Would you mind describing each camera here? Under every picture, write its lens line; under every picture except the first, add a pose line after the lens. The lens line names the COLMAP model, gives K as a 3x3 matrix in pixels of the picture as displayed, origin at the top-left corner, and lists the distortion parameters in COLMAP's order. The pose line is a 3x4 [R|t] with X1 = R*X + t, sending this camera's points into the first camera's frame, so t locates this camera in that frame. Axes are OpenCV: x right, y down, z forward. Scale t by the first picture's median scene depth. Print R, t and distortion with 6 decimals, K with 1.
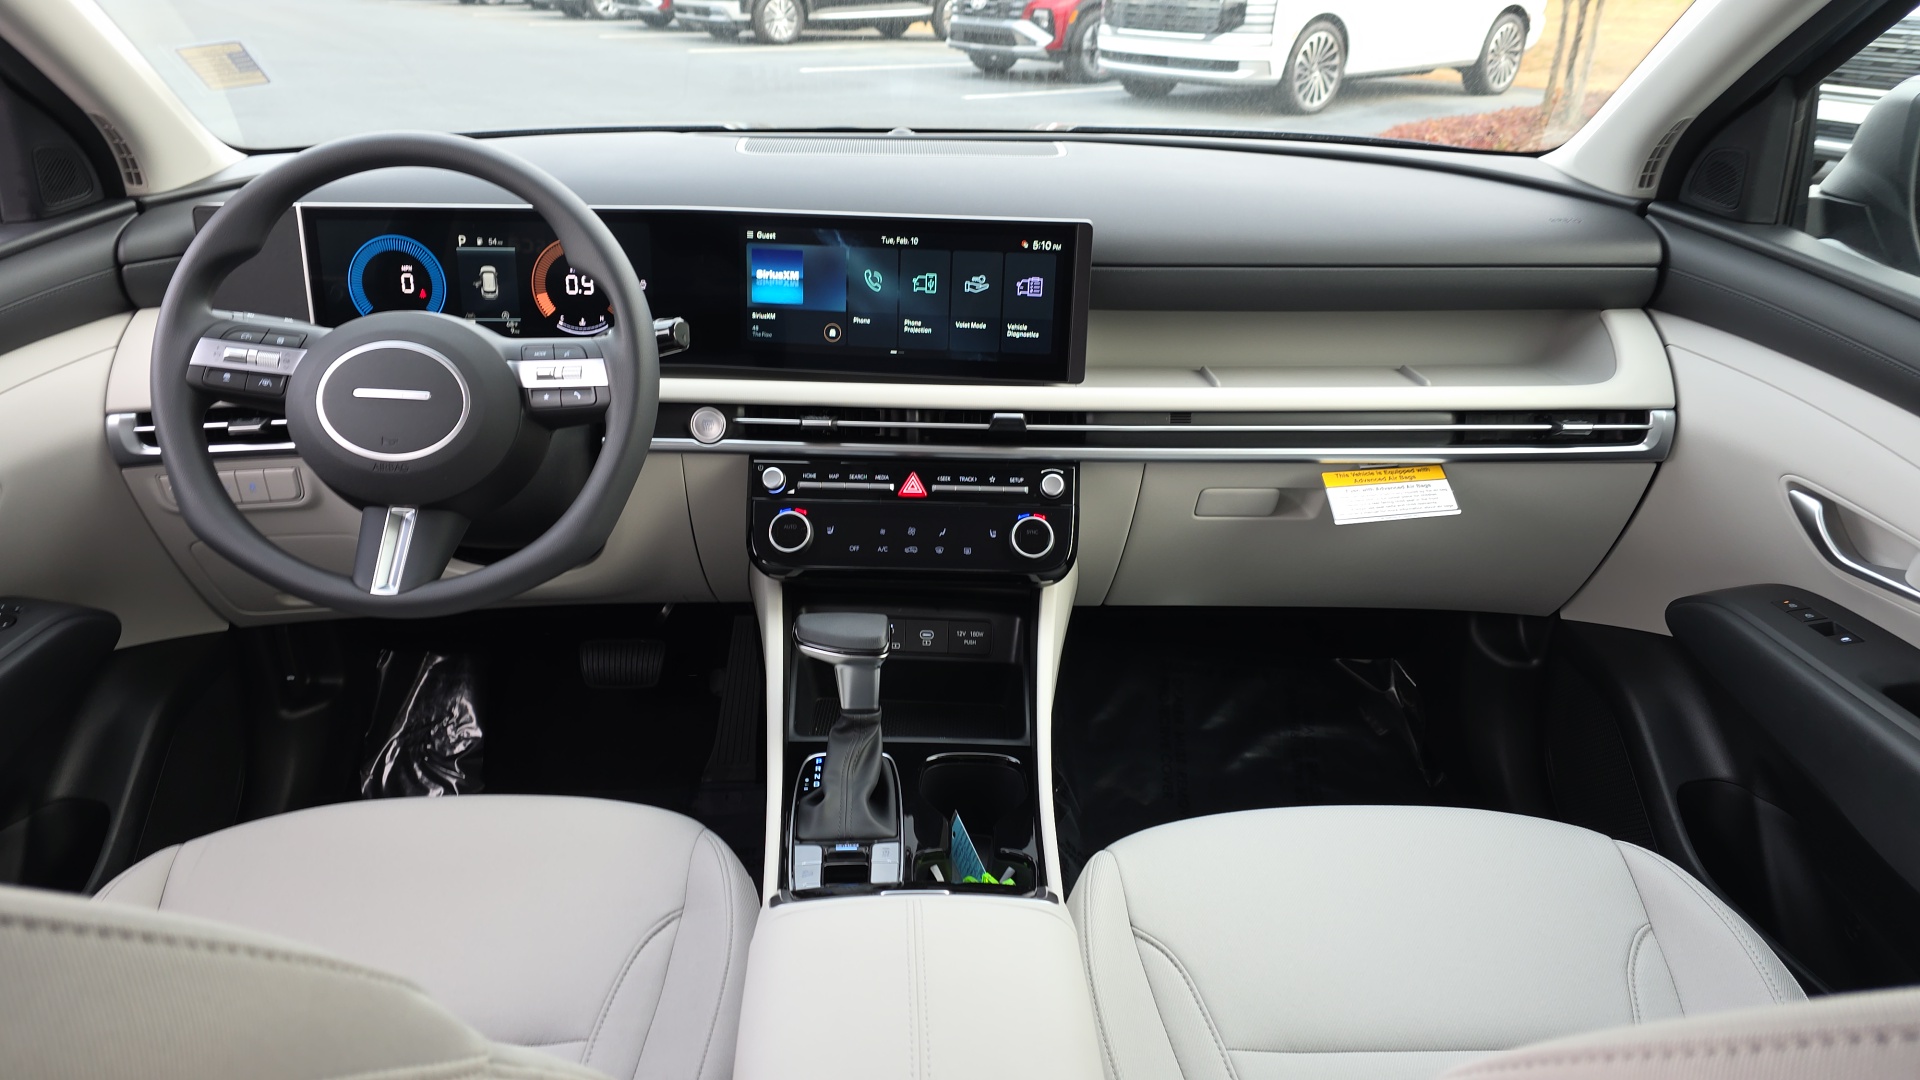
lens RADIAL K [[1273.2, 0, 944.8], [0, 1273.2, 533.7], [0, 0, 1]] dist [0.102889, -0.118641]
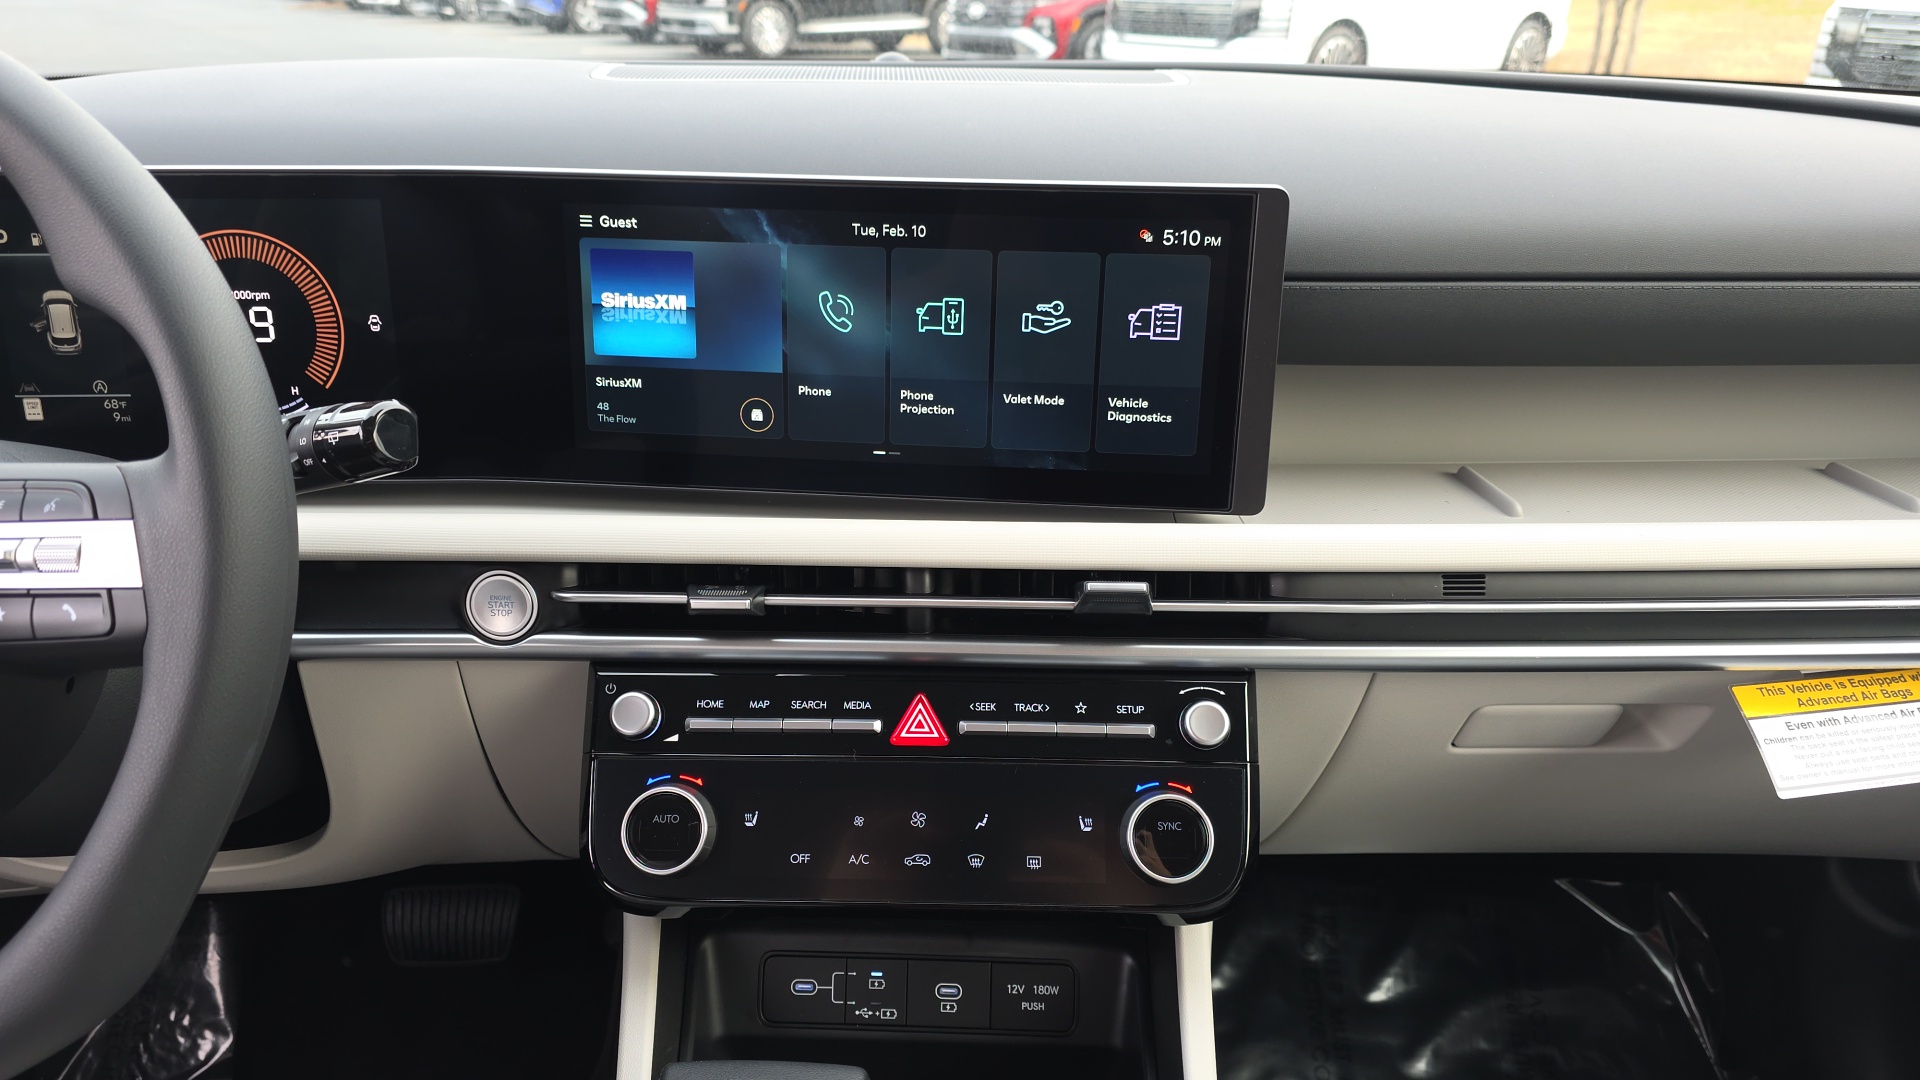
lens RADIAL K [[1288.3, 0, 960.0], [0, 1288.3, 540.0], [0, 0, 1]] dist [0.089715, -0.098418]
pose [[0.999884, -0.008907, 0.012367, -0.014953], [0.009065, 0.999877, -0.012814, -0.101891], [-0.012251, 0.012925, 0.999841, 0.496212]]
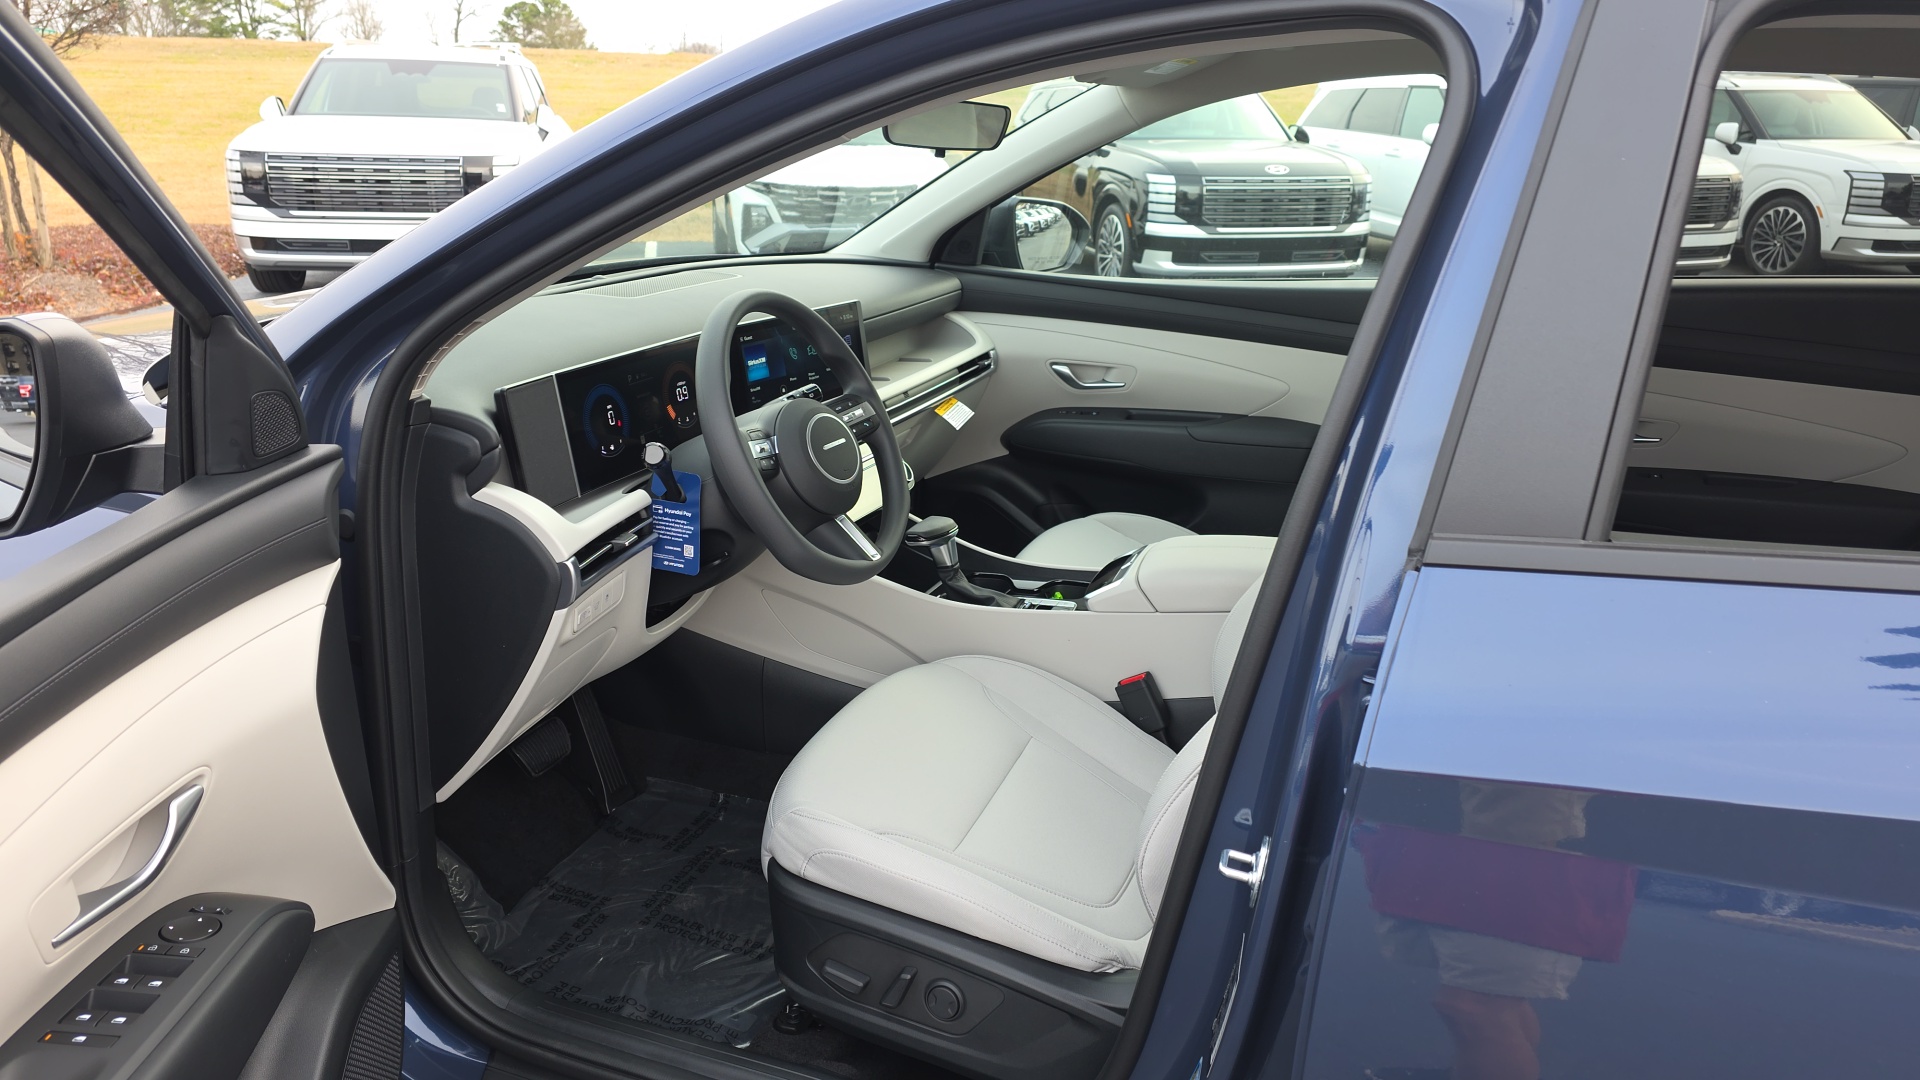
lens RADIAL K [[1288.3, 0, 960.0], [0, 1288.3, 540.0], [0, 0, 1]] dist [0.089715, -0.098418]
pose [[0.374366, -0.296735, 0.878520, -1.485393], [0.370495, 0.916373, 0.151640, -0.151022], [-0.850049, 0.268718, 0.452998, 0.135542]]
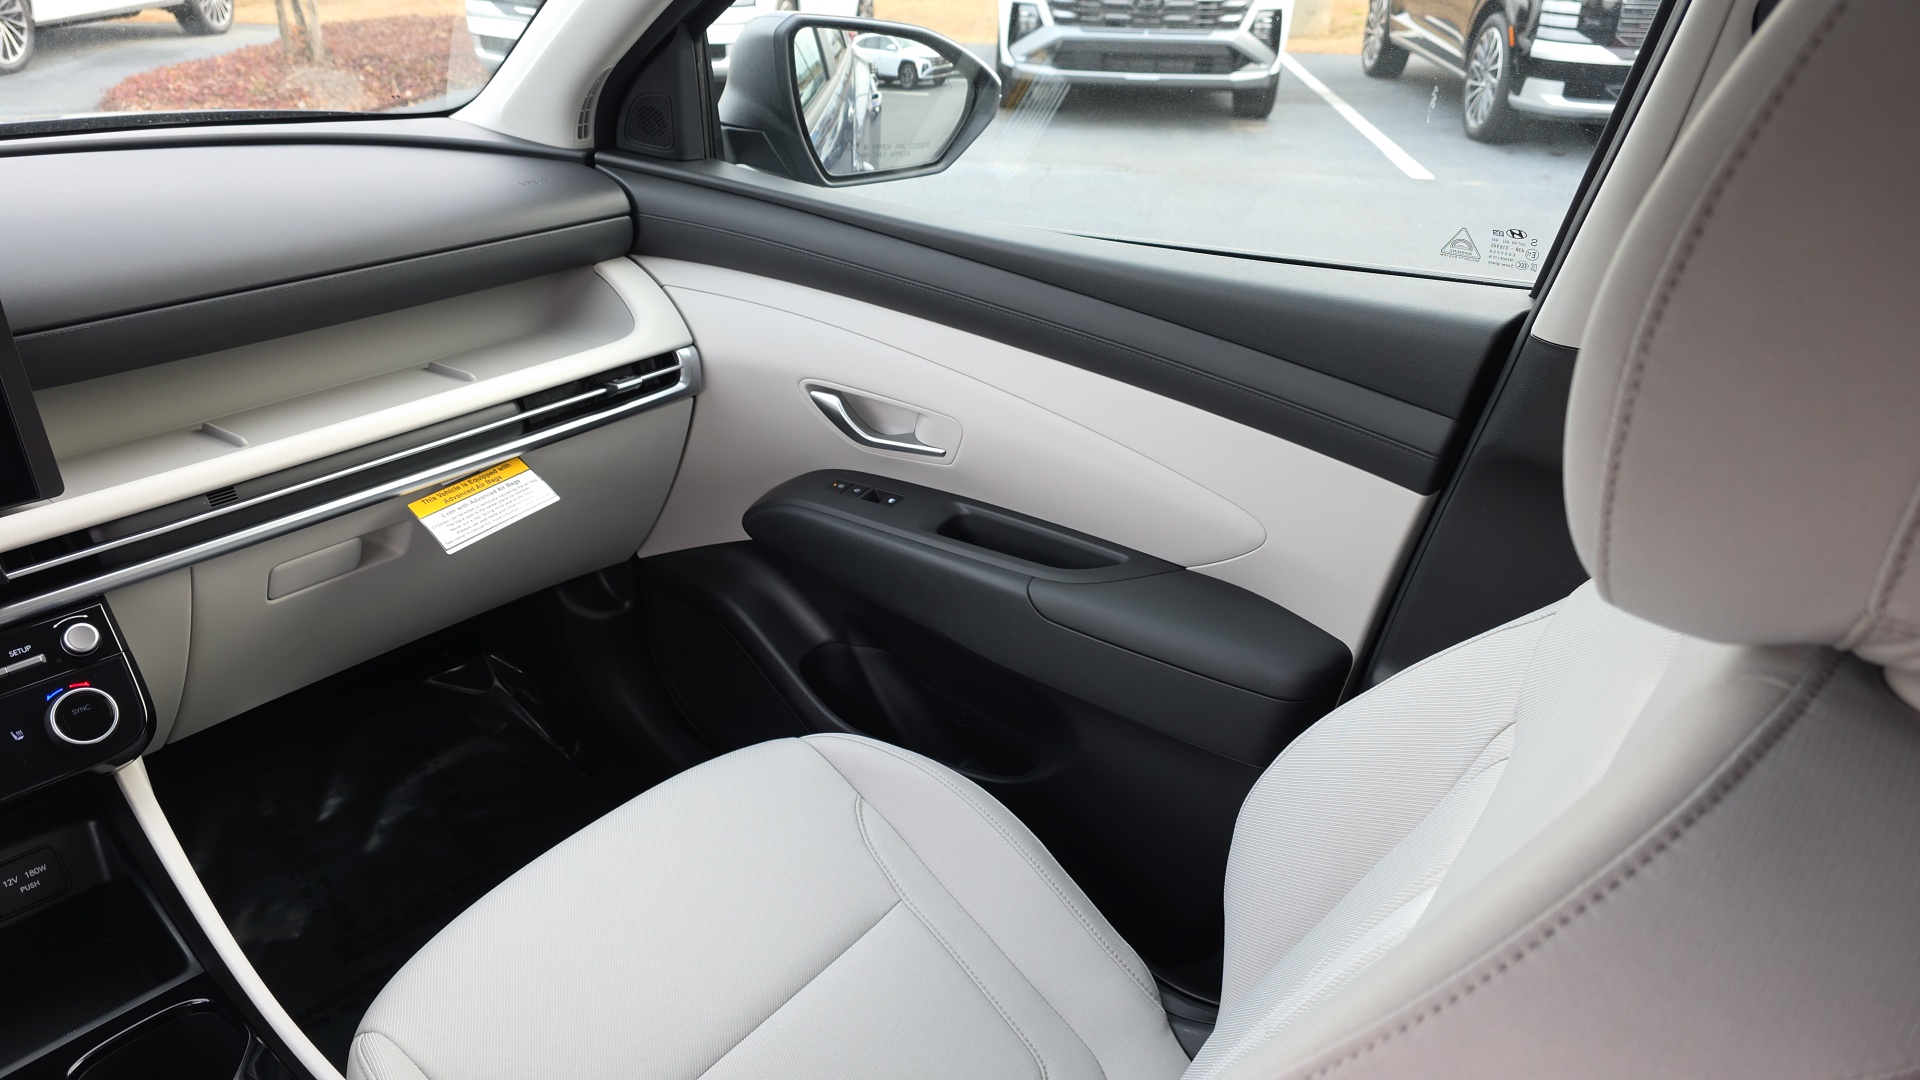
lens RADIAL K [[1284.0, 0, 921.1], [0, 1284.0, 542.3], [0, 0, 1]] dist [0.063662, -0.063260]
pose [[0.651541, -0.342936, 0.676676, -0.086290], [0.307741, 0.934780, 0.177432, -0.072924], [-0.693391, 0.092637, 0.714582, 0.129601]]
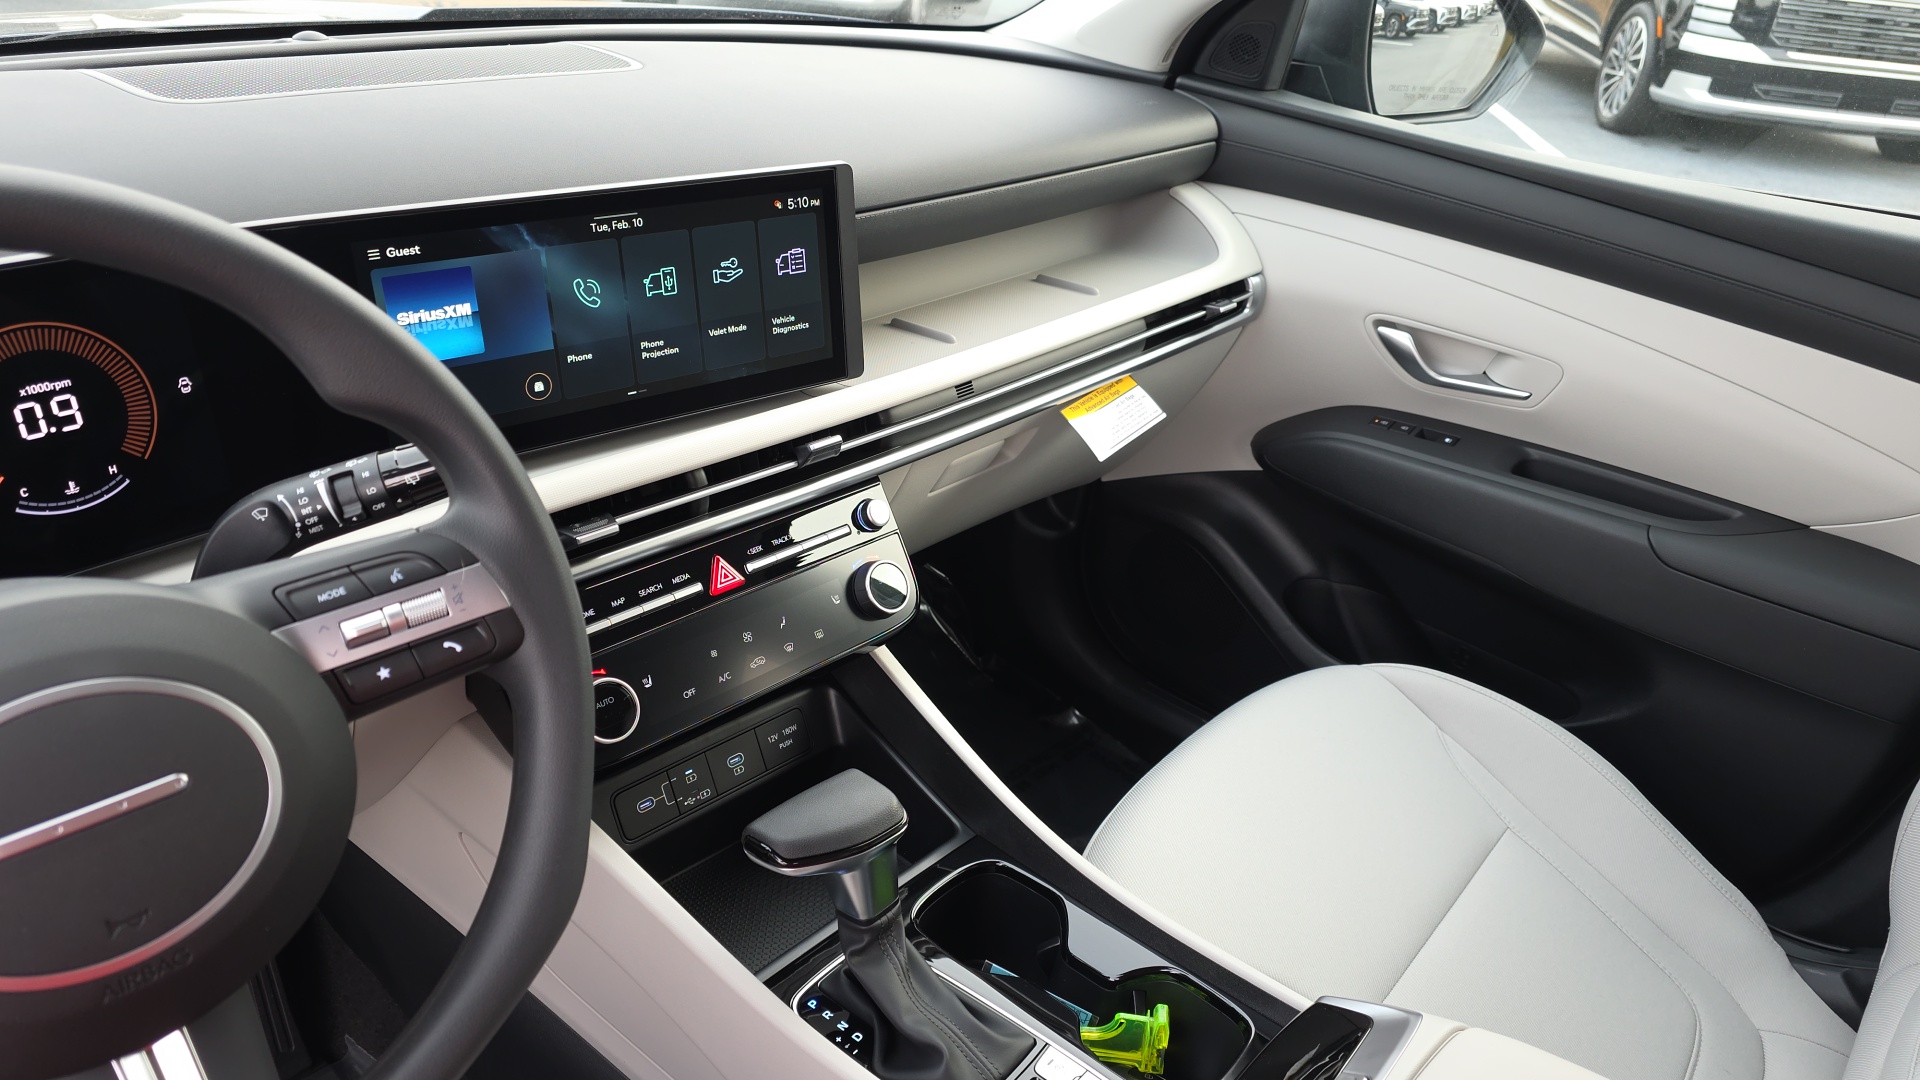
lens RADIAL K [[1277.9, 0, 937.0], [0, 1277.9, 542.6], [0, 0, 1]] dist [0.064292, -0.064809]
pose [[0.677208, -0.319117, 0.662988, -0.400216], [0.239297, 0.947592, 0.211677, -0.173091], [-0.695792, 0.015302, 0.718080, 0.417796]]
